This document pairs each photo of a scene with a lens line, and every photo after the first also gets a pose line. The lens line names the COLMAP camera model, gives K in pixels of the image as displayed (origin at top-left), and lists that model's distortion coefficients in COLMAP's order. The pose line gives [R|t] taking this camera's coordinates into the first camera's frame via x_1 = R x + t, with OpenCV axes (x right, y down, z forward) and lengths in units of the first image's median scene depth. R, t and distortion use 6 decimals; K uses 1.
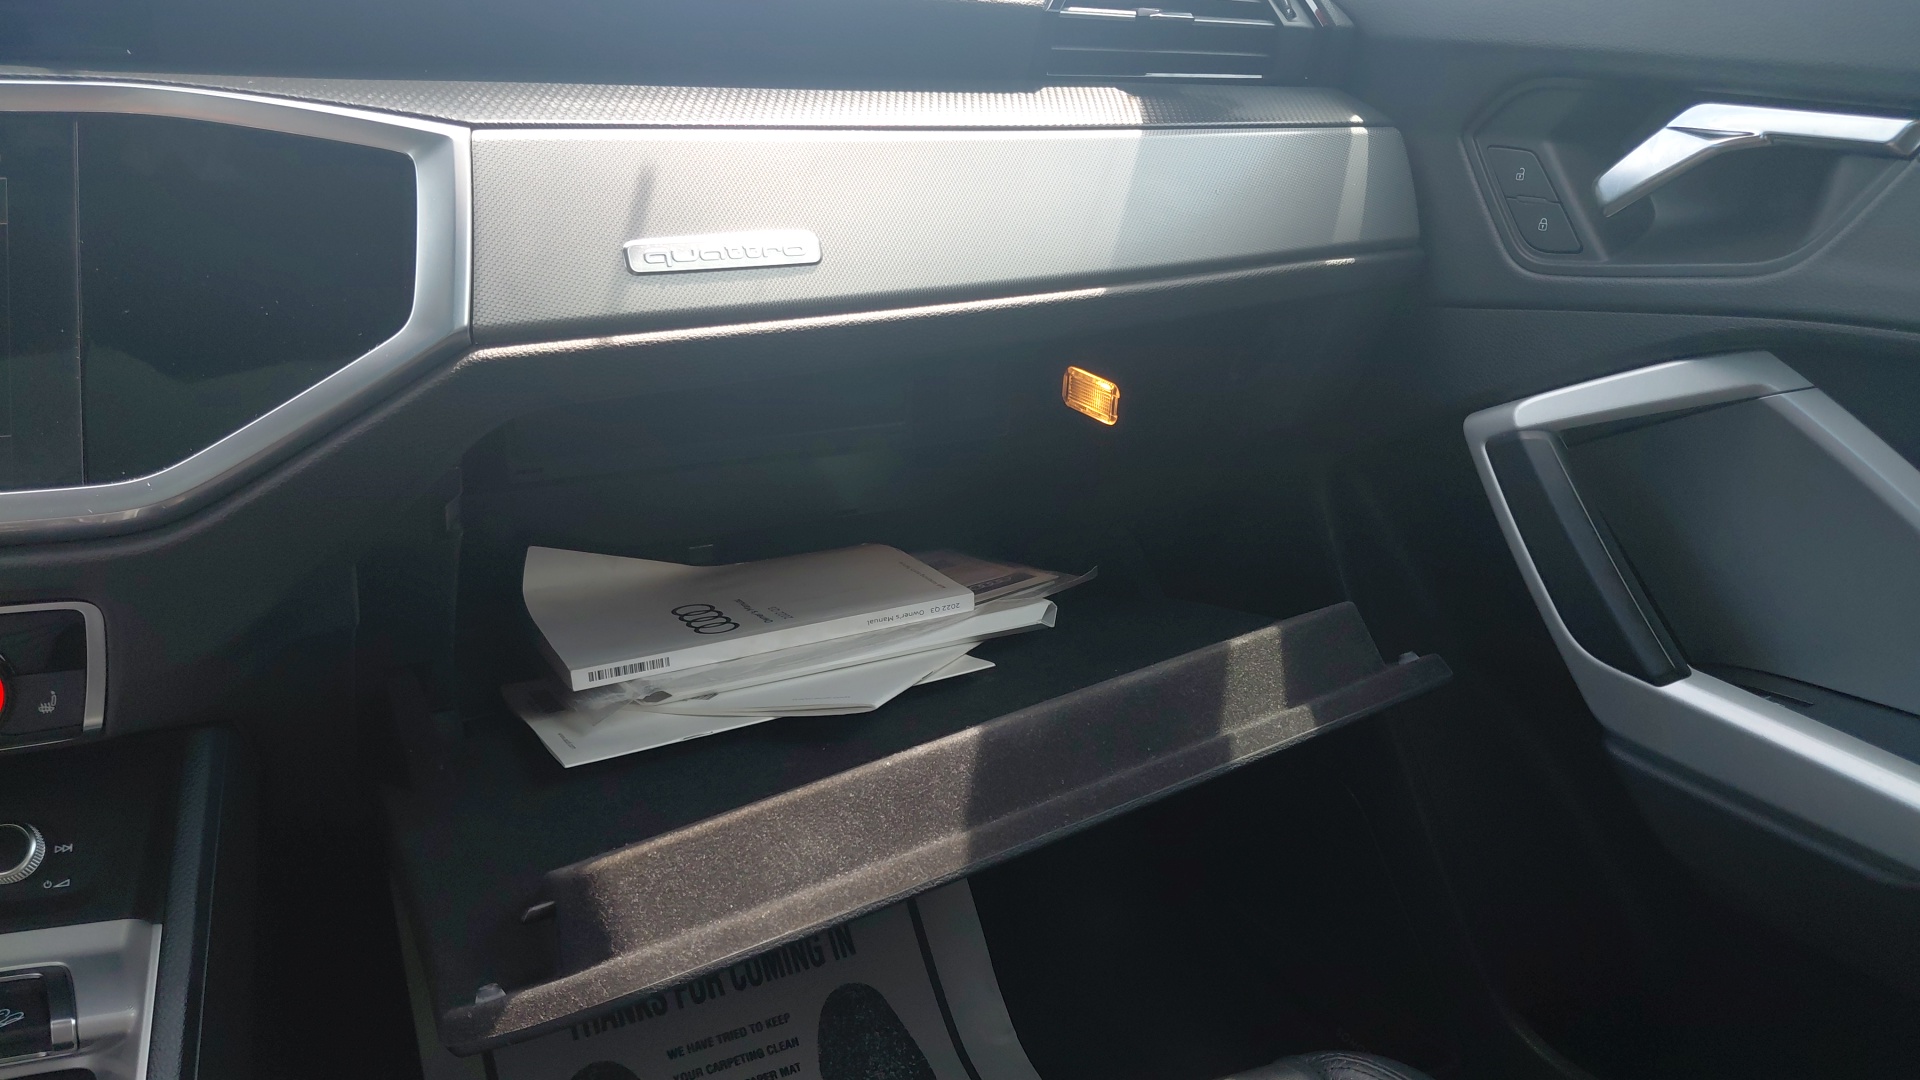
lens RADIAL K [[1429.2, 0, 960.0], [0, 1429.2, 540.0], [0, 0, 1]] dist [0.045462, -0.036335]
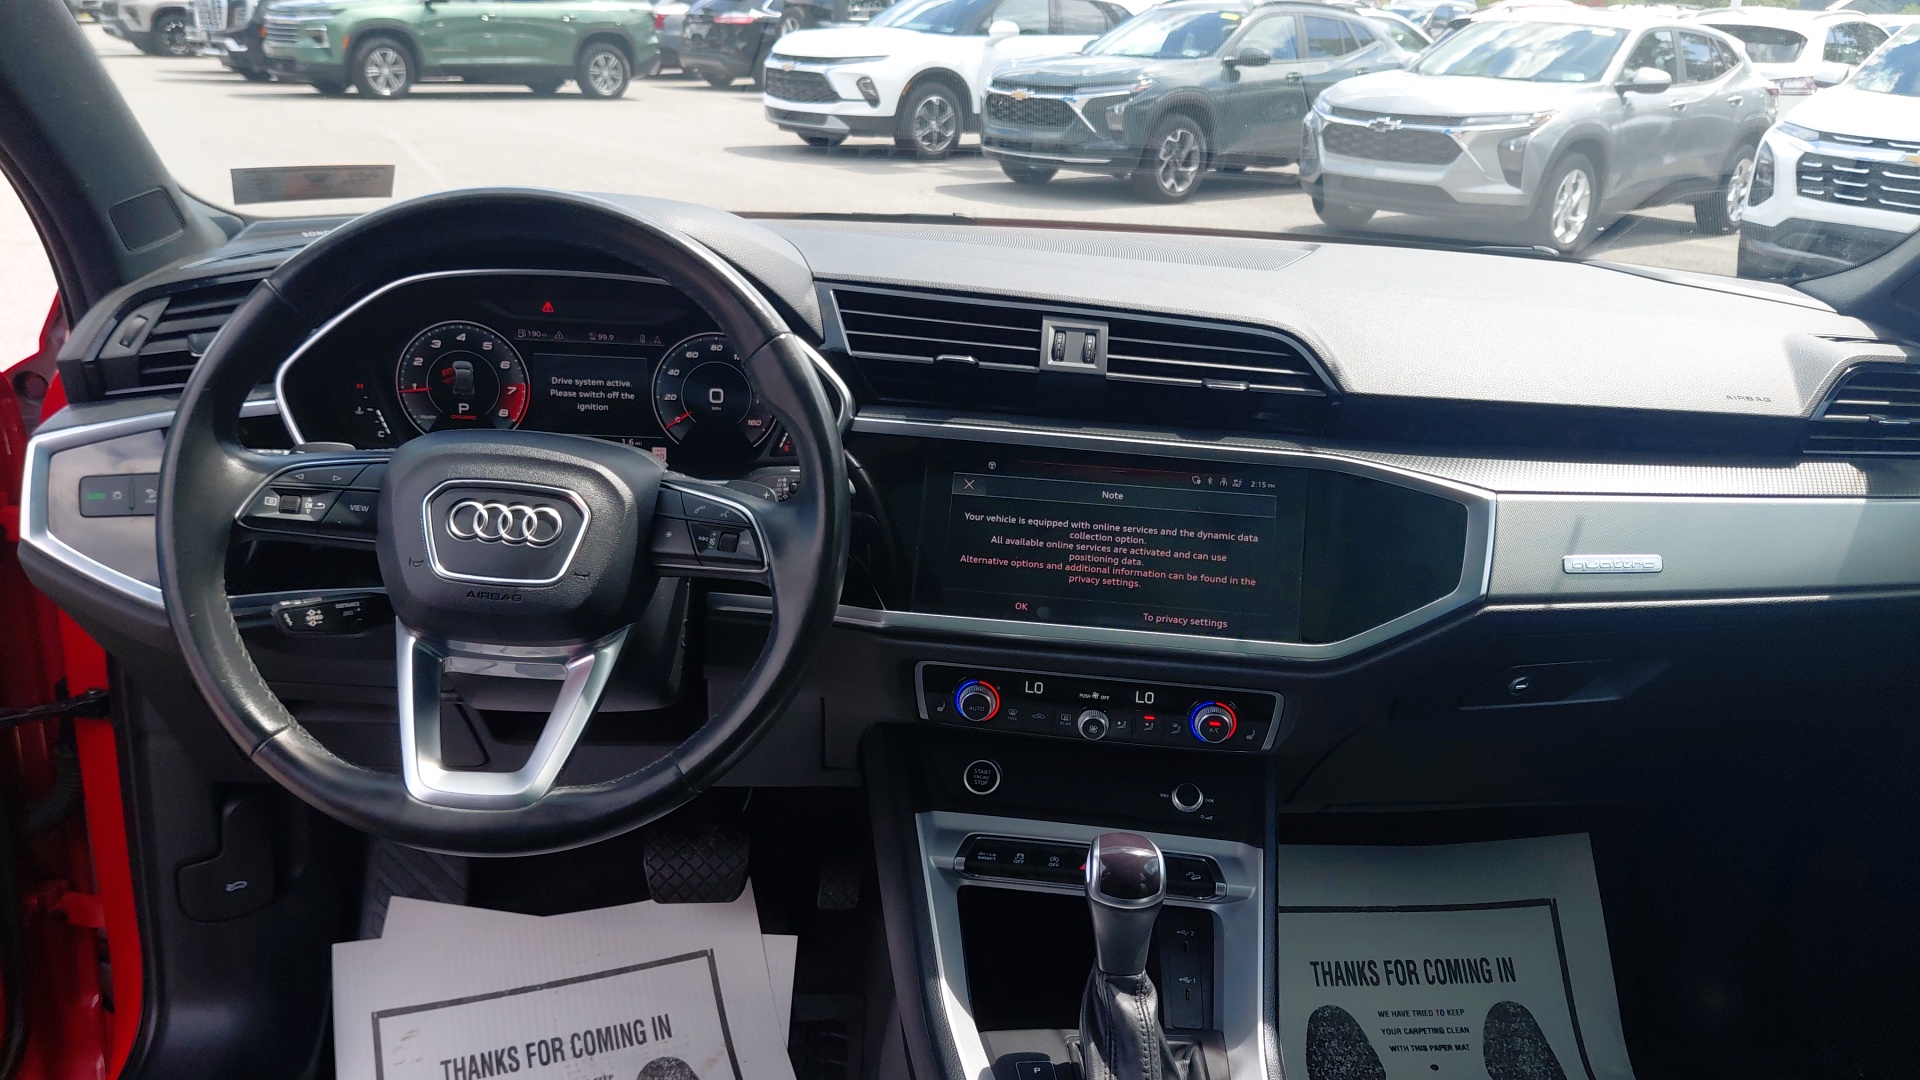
lens RADIAL K [[1391.8, 0, 982.7], [0, 1391.8, 535.8], [0, 0, 1]] dist [0.095052, -0.179068]
pose [[0.925440, 0.147192, -0.349134, -0.226047], [-0.159891, 0.987105, -0.007663, -0.071560], [0.343504, 0.062916, 0.937041, -0.787229]]
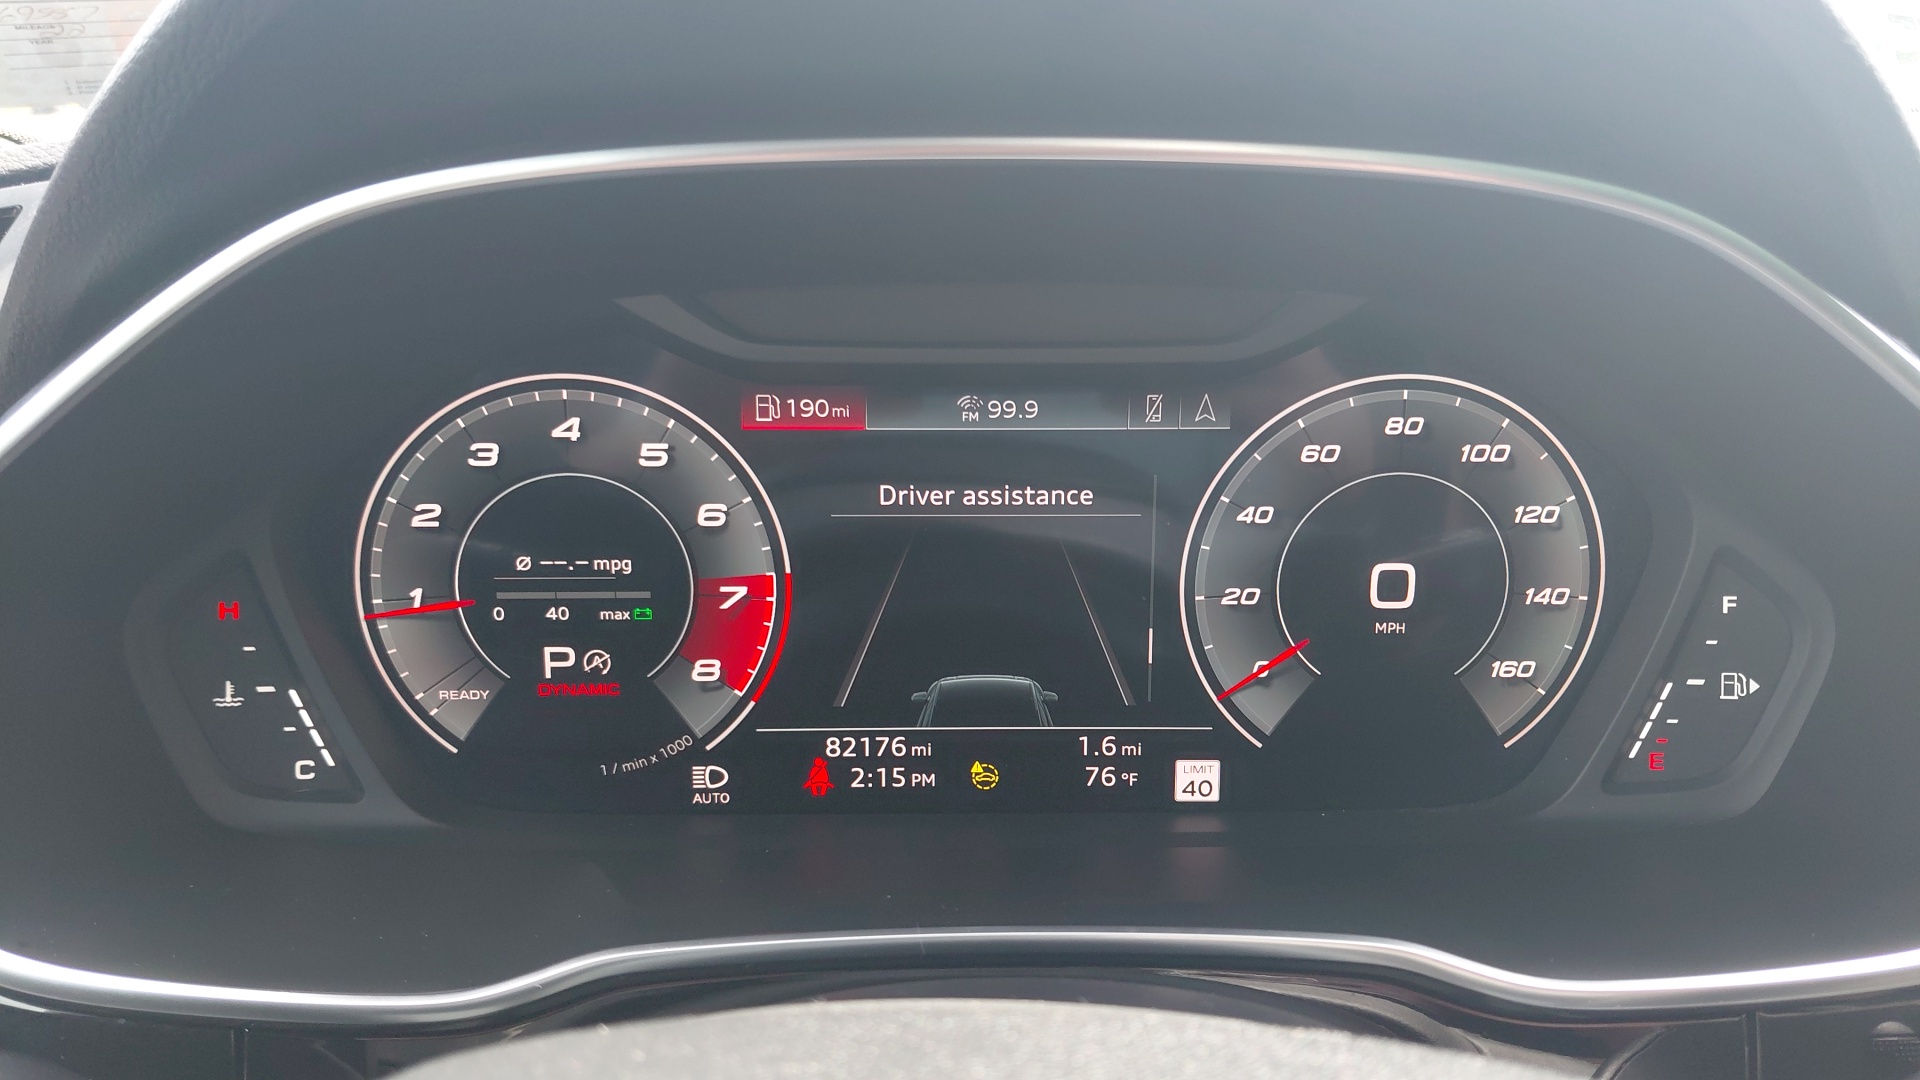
lens RADIAL K [[1472.2, 0, 963.1], [0, 1472.2, 501.5], [0, 0, 1]] dist [0.009962, 0.002431]
pose [[0.904769, 0.112105, -0.410883, -1.030543], [-0.133168, 0.990829, -0.022902, -0.192122], [0.404547, 0.075438, 0.911400, 0.088623]]
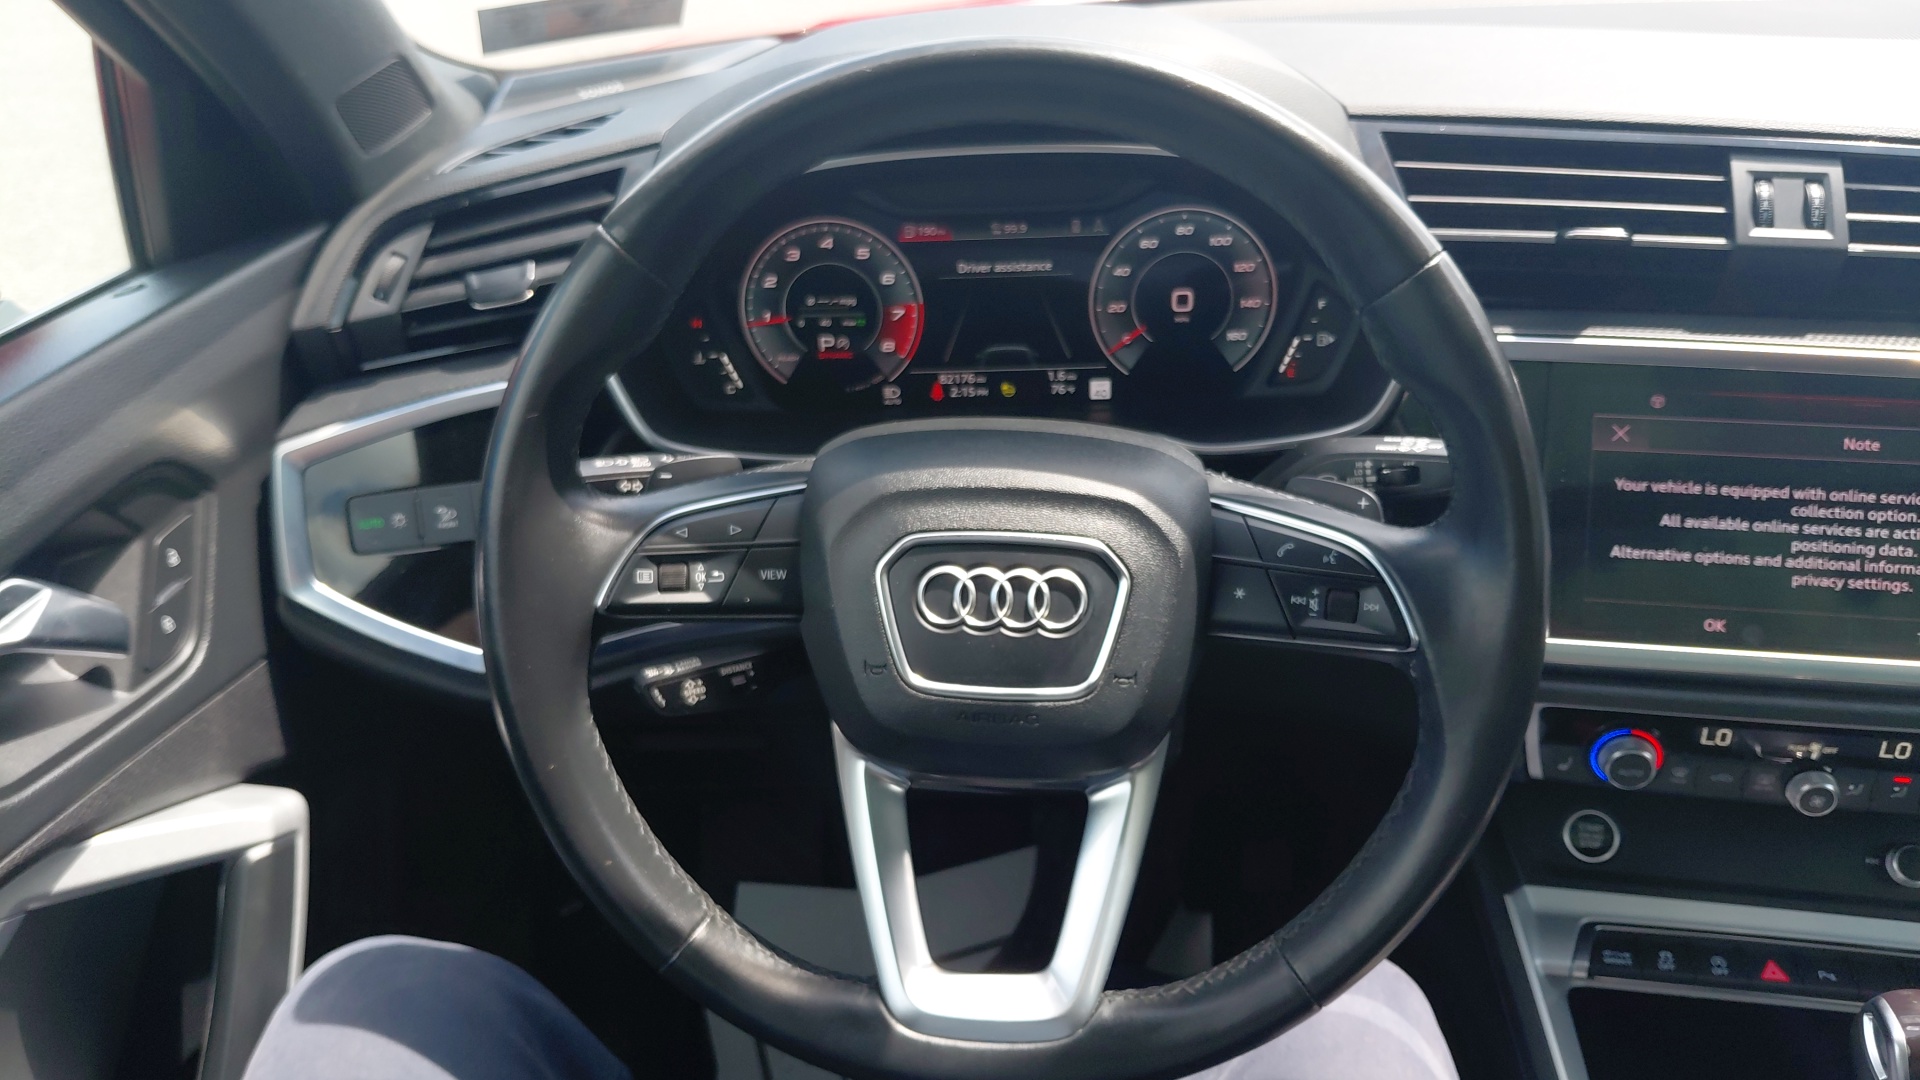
lens RADIAL K [[1414.5, 0, 991.4], [0, 1414.5, 533.2], [0, 0, 1]] dist [0.098236, -0.194261]
pose [[0.881942, 0.174348, -0.437929, -0.709279], [-0.105537, 0.978531, 0.177031, -0.197939], [0.459392, -0.109913, 0.881407, -0.470738]]
